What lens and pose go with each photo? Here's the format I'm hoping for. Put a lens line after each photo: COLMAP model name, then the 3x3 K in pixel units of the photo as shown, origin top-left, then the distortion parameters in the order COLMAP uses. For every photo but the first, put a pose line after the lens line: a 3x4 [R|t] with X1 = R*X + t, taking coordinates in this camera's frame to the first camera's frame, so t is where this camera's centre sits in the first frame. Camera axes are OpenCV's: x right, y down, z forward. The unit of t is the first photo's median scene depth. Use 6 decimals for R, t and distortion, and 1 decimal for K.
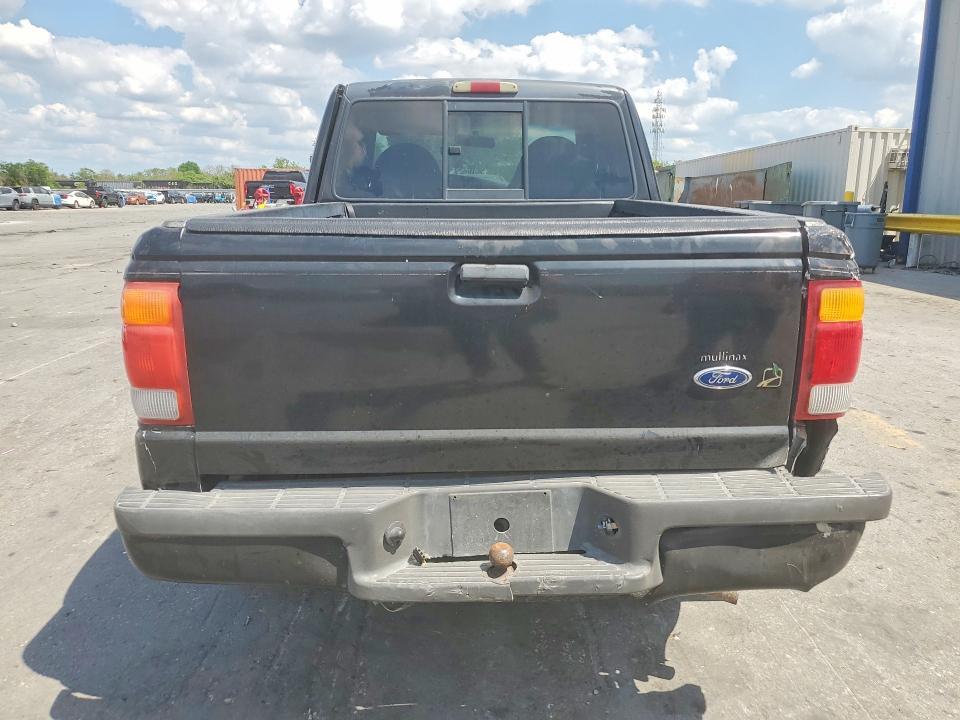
lens RADIAL K [[744.0, 0, 481.1], [0, 744.0, 358.7], [0, 0, 1]] dist [0.017581, 0.007373]
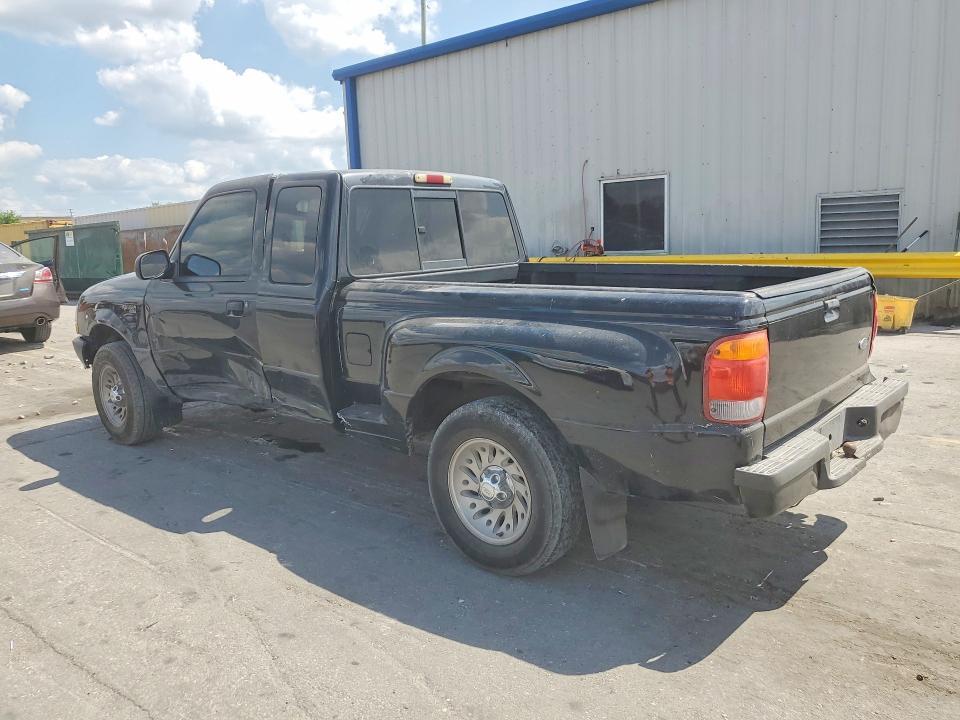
lens RADIAL K [[744.0, 0, 480.1], [0, 744.0, 364.5], [0, 0, 1]] dist [0.017581, 0.007373]
pose [[0.679185, -0.155884, 0.717222, -0.747372], [0.195137, 0.980368, 0.028289, -0.073011], [-0.707552, 0.120744, 0.696270, 0.113352]]
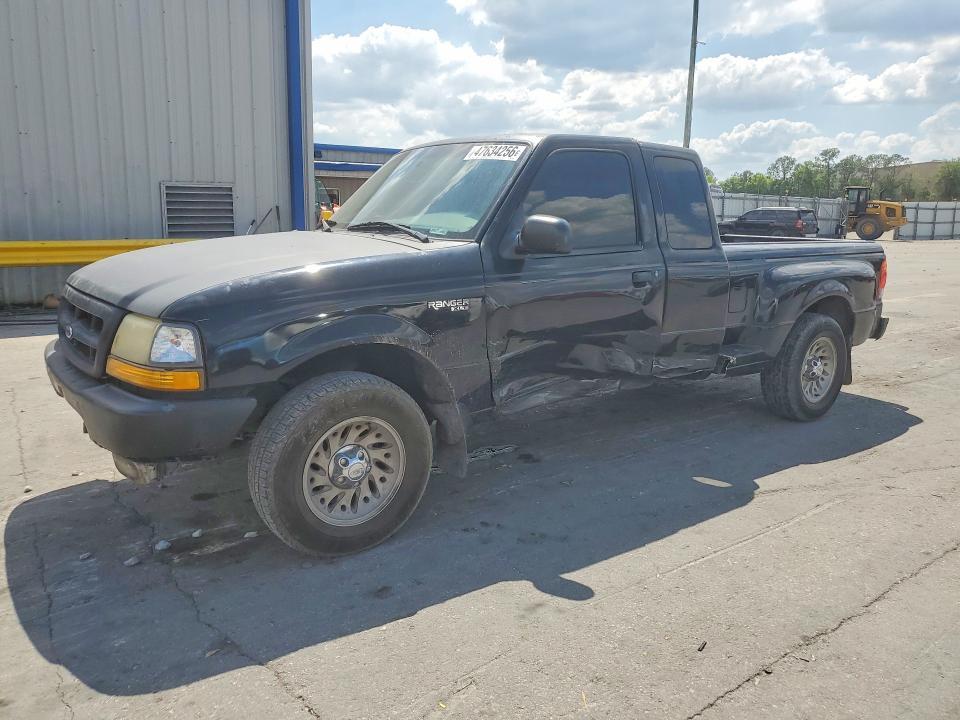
lens RADIAL K [[744.0, 0, 475.1], [0, 744.0, 356.9], [0, 0, 1]] dist [0.017581, 0.007373]
pose [[-0.558614, -0.168307, 0.812172, -0.899366], [0.167618, 0.936085, 0.309273, -0.422127], [-0.812314, 0.308899, -0.494699, 1.723603]]
